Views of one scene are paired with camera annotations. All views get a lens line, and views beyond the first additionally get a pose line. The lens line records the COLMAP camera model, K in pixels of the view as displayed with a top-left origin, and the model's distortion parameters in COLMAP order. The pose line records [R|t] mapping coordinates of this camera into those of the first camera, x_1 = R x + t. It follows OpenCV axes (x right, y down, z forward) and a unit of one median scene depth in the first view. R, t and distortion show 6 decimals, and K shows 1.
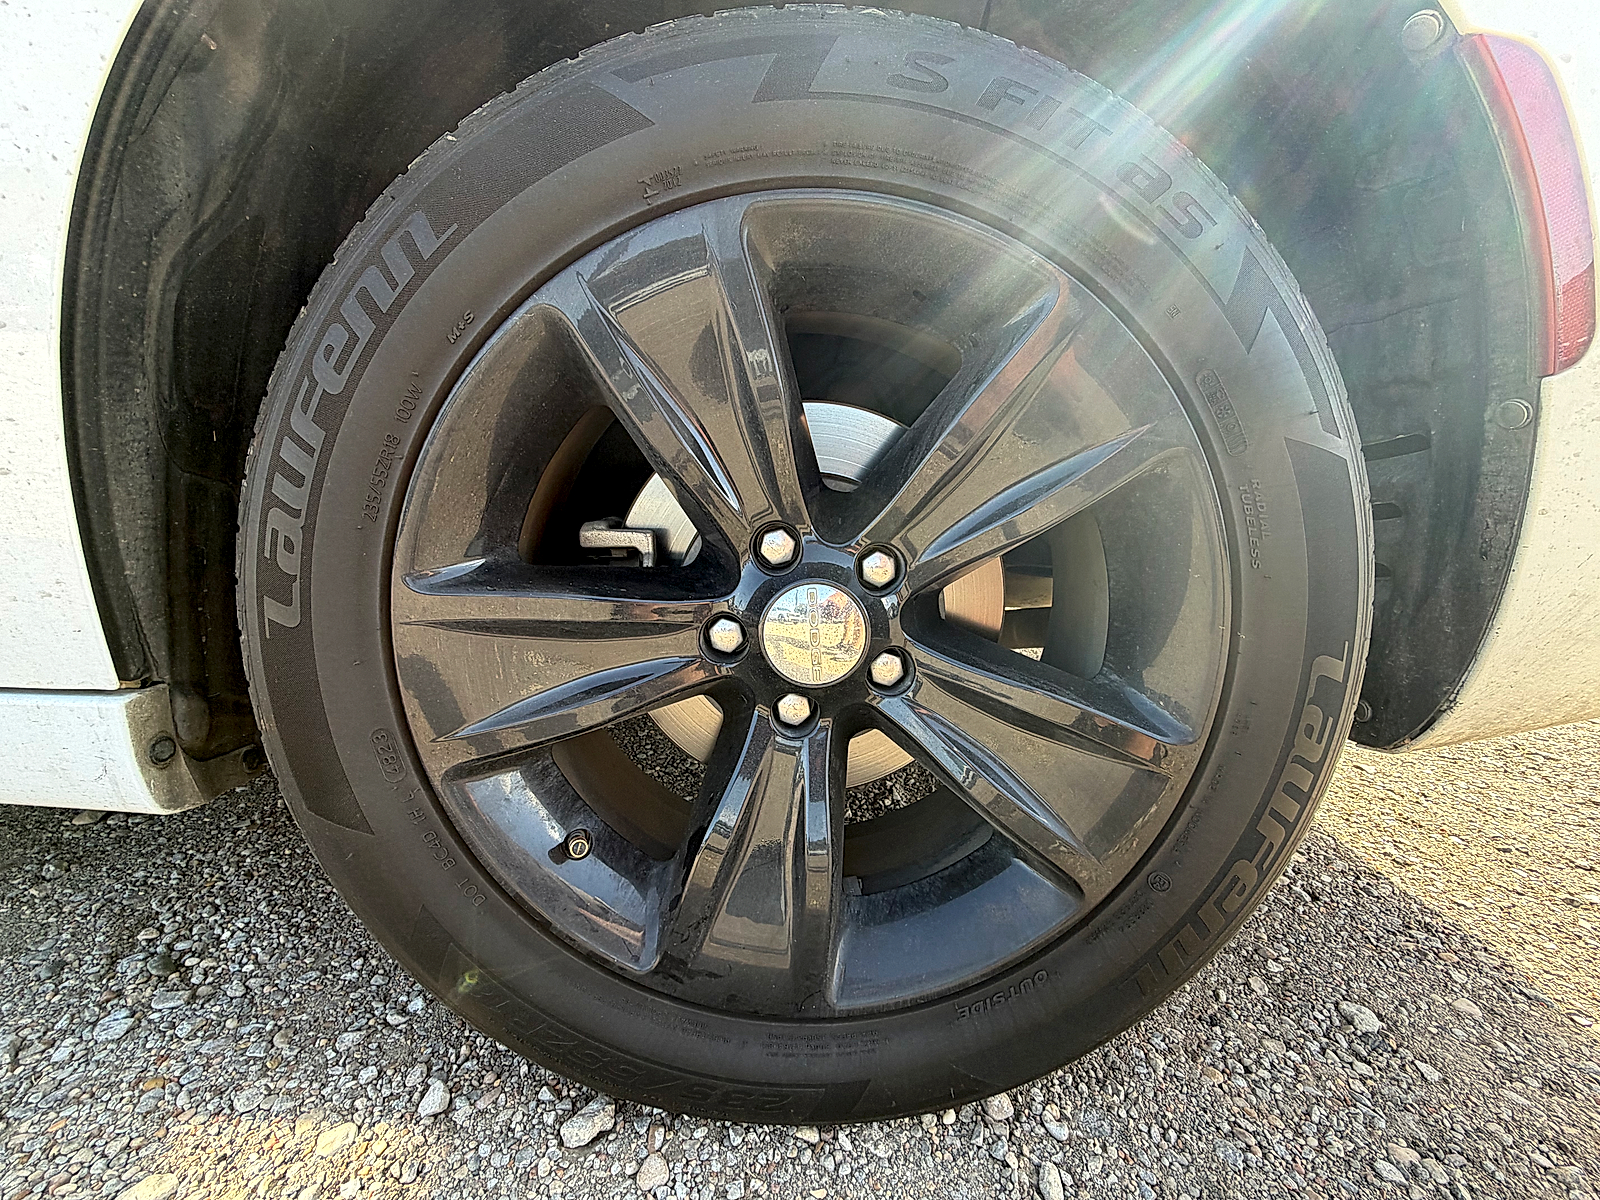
lens RADIAL K [[639.9, 0, 809.5], [0, 639.9, 601.6], [0, 0, 1]] dist [-0.000761, -0.000130]
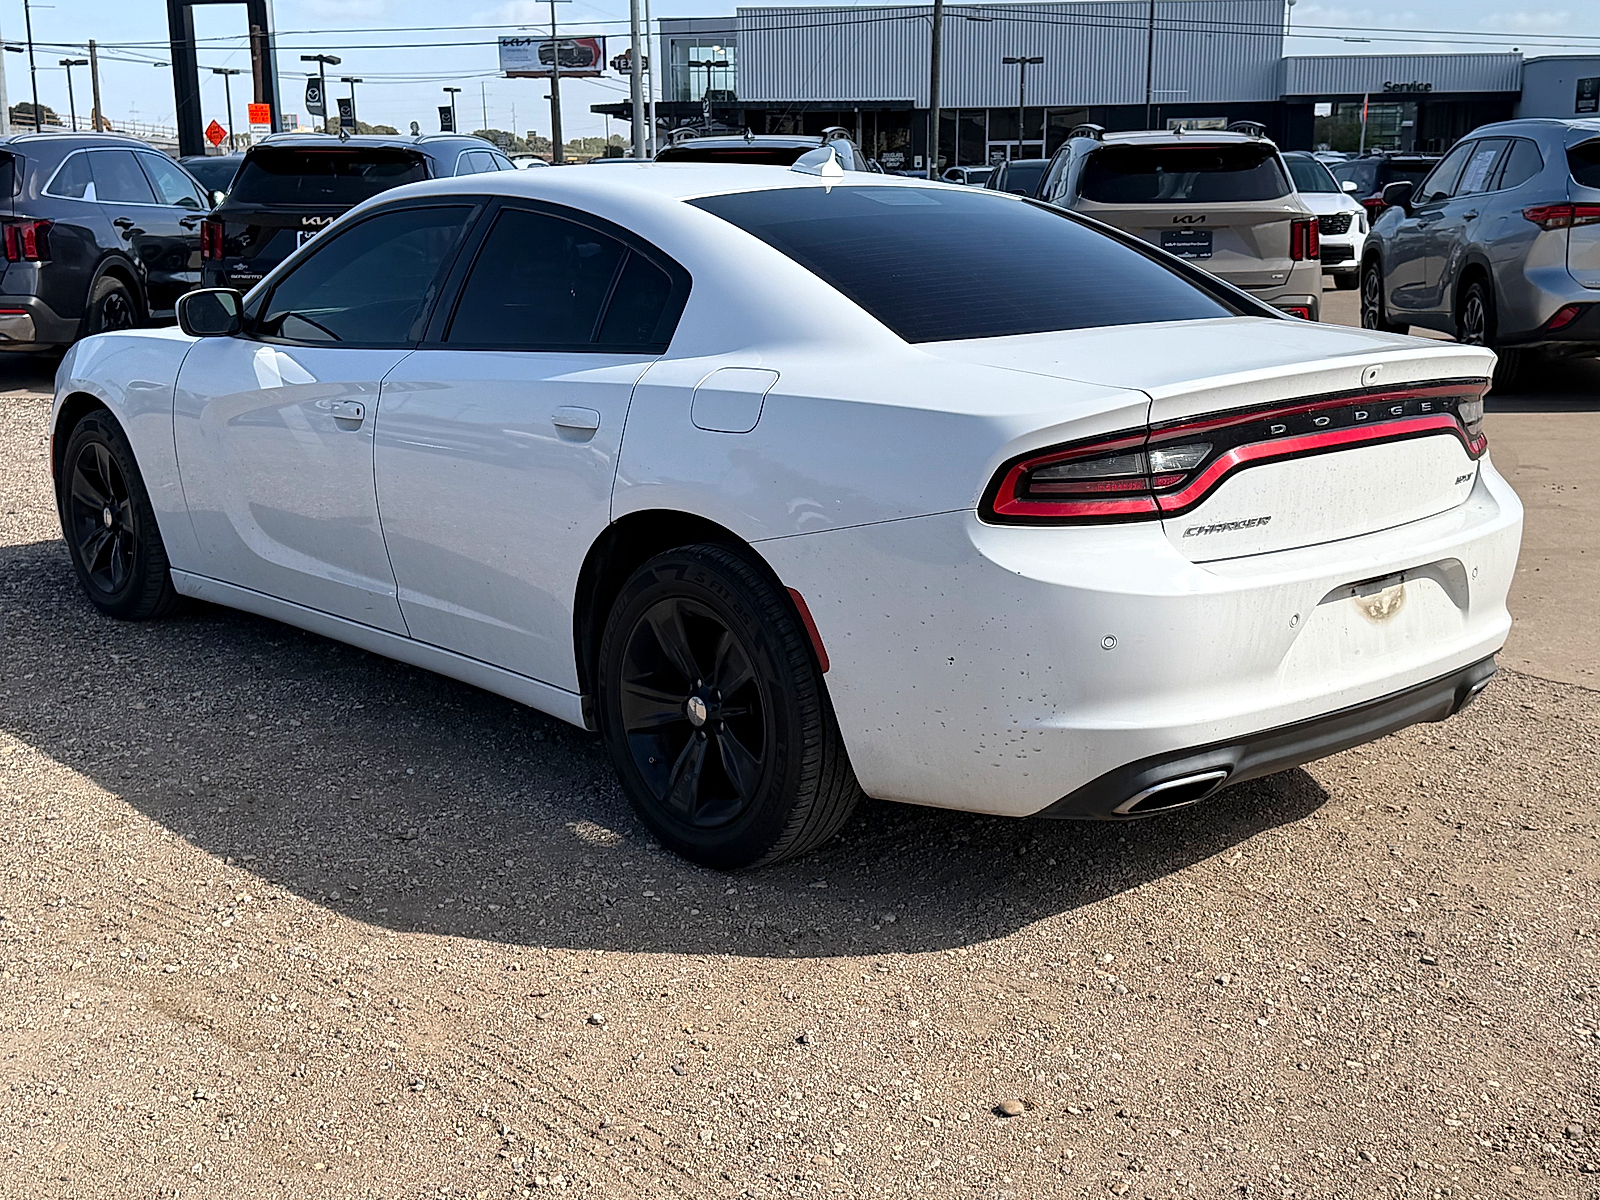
lens RADIAL K [[1841.1, 0, 805.9], [0, 1841.1, 601.1], [0, 0, 1]] dist [0.121731, 0.000000]
pose [[0.644300, 0.128851, -0.753840, 8.126216], [-0.104726, 0.991284, 0.079928, -1.453308], [0.757569, 0.027449, 0.652178, -5.249873]]
